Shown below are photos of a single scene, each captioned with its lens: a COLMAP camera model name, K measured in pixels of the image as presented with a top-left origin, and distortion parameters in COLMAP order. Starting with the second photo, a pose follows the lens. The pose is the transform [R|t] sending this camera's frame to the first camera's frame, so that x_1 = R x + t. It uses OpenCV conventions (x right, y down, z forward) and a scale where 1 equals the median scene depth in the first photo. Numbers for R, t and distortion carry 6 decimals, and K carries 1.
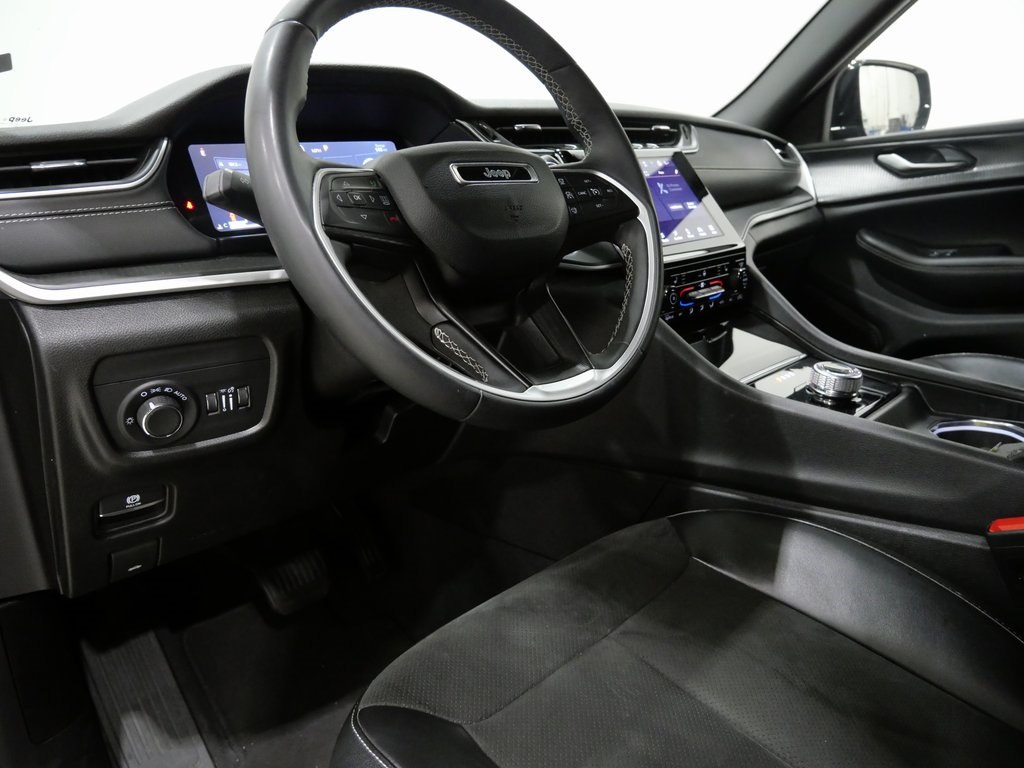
lens RADIAL K [[759.9, 0, 505.3], [0, 759.9, 385.5], [0, 0, 1]] dist [-0.033272, 0.008760]
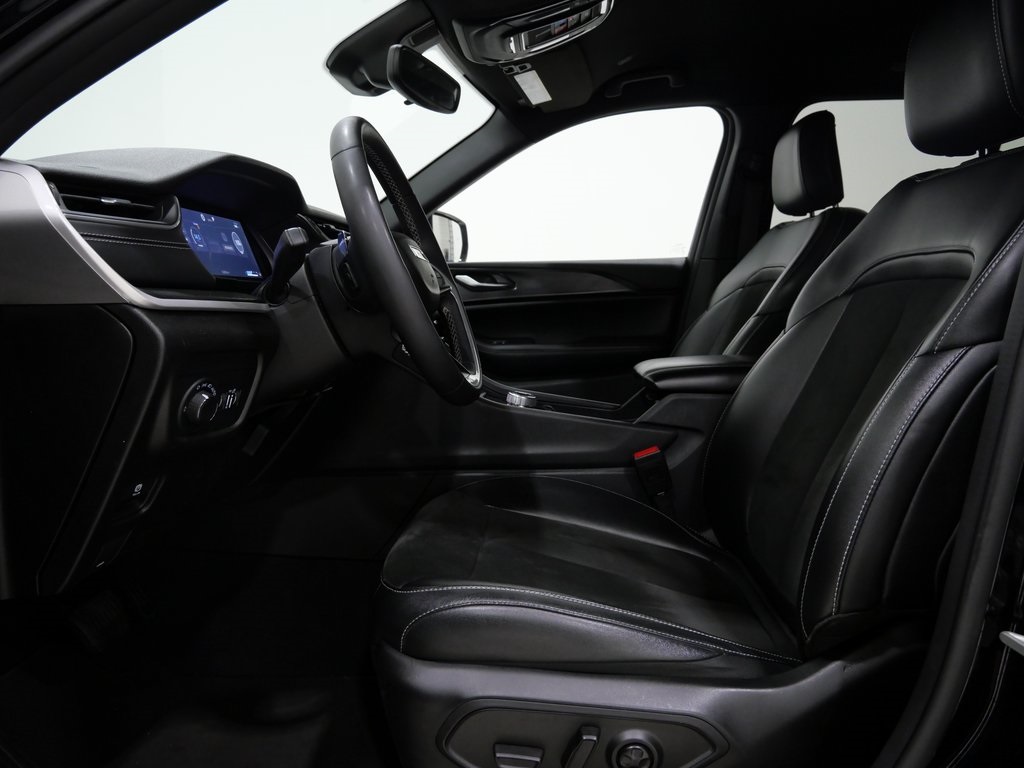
lens RADIAL K [[759.9, 0, 516.2], [0, 759.9, 383.2], [0, 0, 1]] dist [-0.033272, 0.008760]
pose [[0.748310, 0.000430, 0.663349, -0.497451], [0.108984, 0.986332, -0.123582, 0.118501], [-0.654335, 0.164772, 0.738035, -0.158767]]
